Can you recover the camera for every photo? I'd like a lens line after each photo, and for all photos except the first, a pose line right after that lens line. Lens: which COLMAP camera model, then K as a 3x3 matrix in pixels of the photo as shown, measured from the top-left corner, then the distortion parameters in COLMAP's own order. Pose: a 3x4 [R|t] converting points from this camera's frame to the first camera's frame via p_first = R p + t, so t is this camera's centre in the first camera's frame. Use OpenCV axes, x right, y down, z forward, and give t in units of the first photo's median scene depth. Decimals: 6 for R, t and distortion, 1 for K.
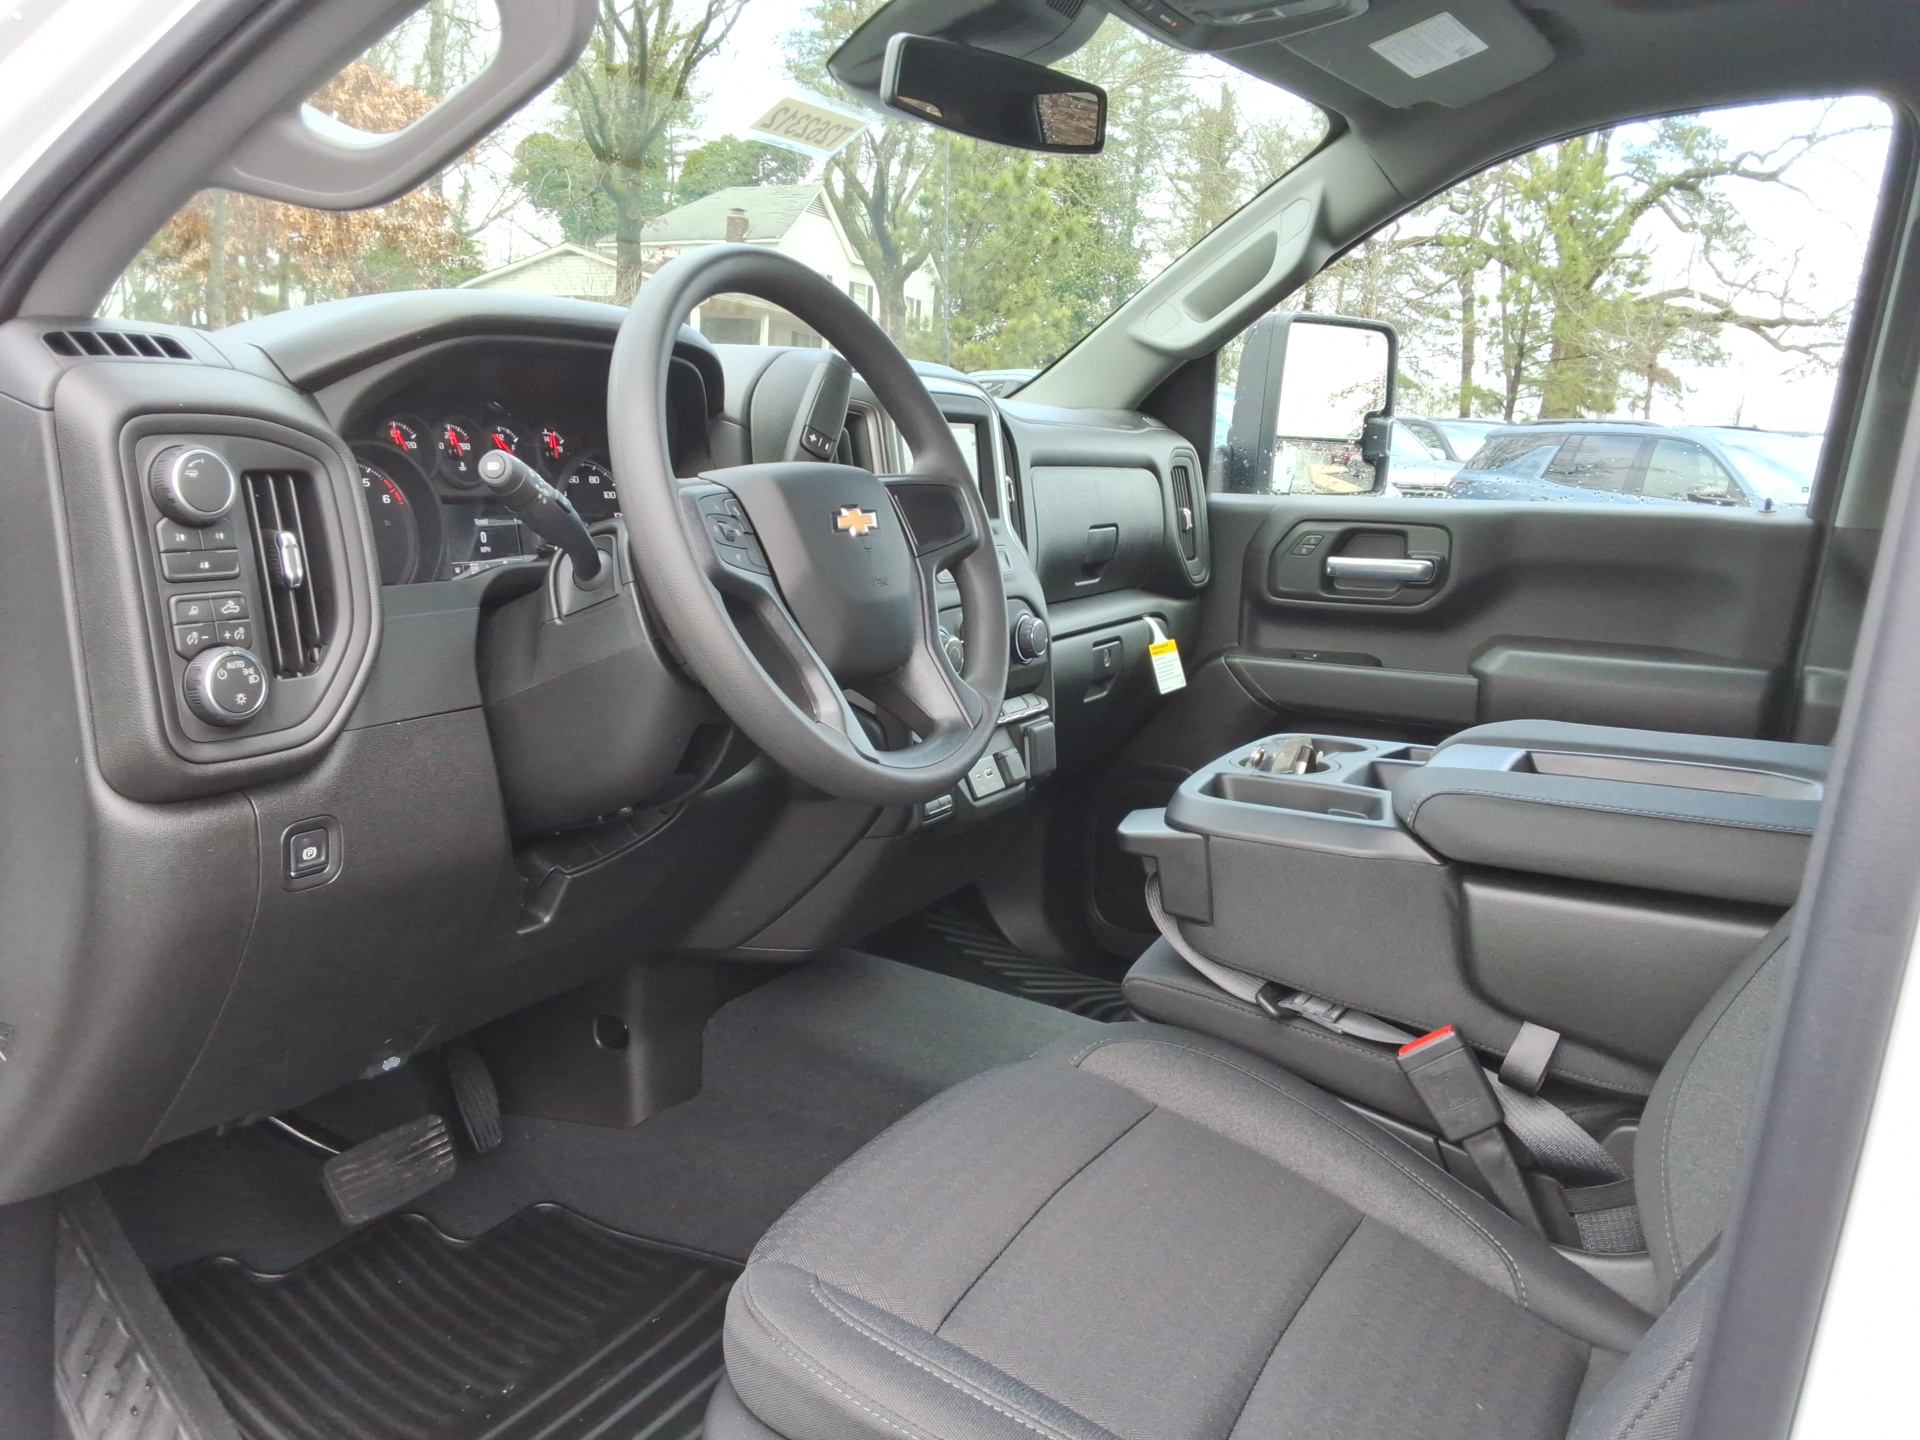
lens RADIAL K [[1552.6, 0, 979.1], [0, 1552.6, 679.3], [0, 0, 1]] dist [0.107087, -0.163272]
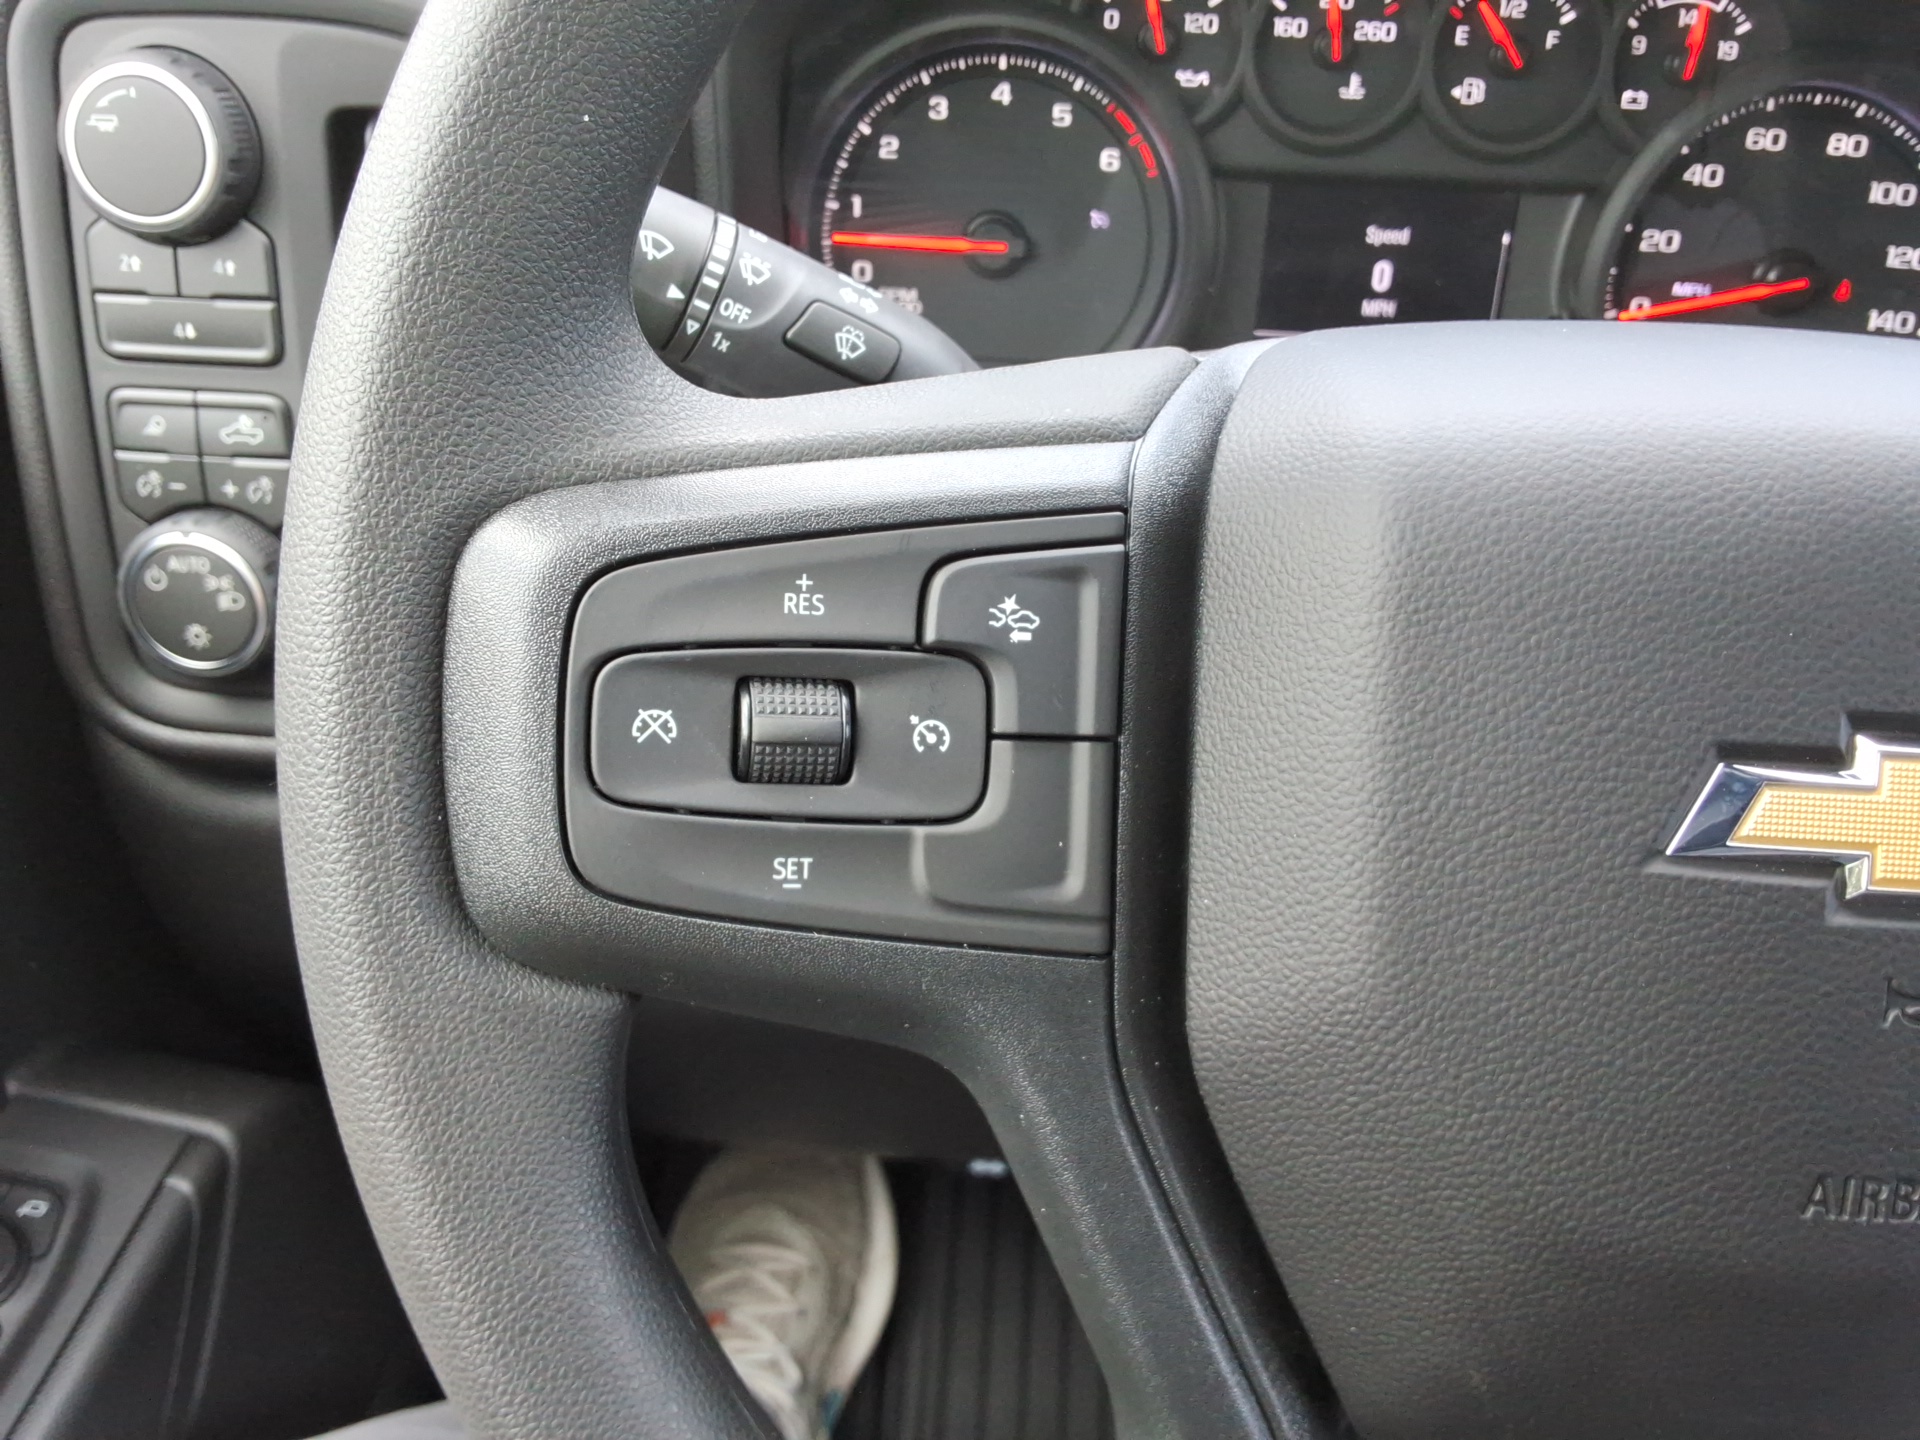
lens RADIAL K [[1552.6, 0, 970.9], [0, 1552.6, 717.0], [0, 0, 1]] dist [0.107087, -0.163272]
pose [[0.427911, 0.454359, -0.781313, 0.003571], [-0.157021, 0.888682, 0.430800, -0.198556], [0.890077, -0.061662, 0.451621, 0.971327]]
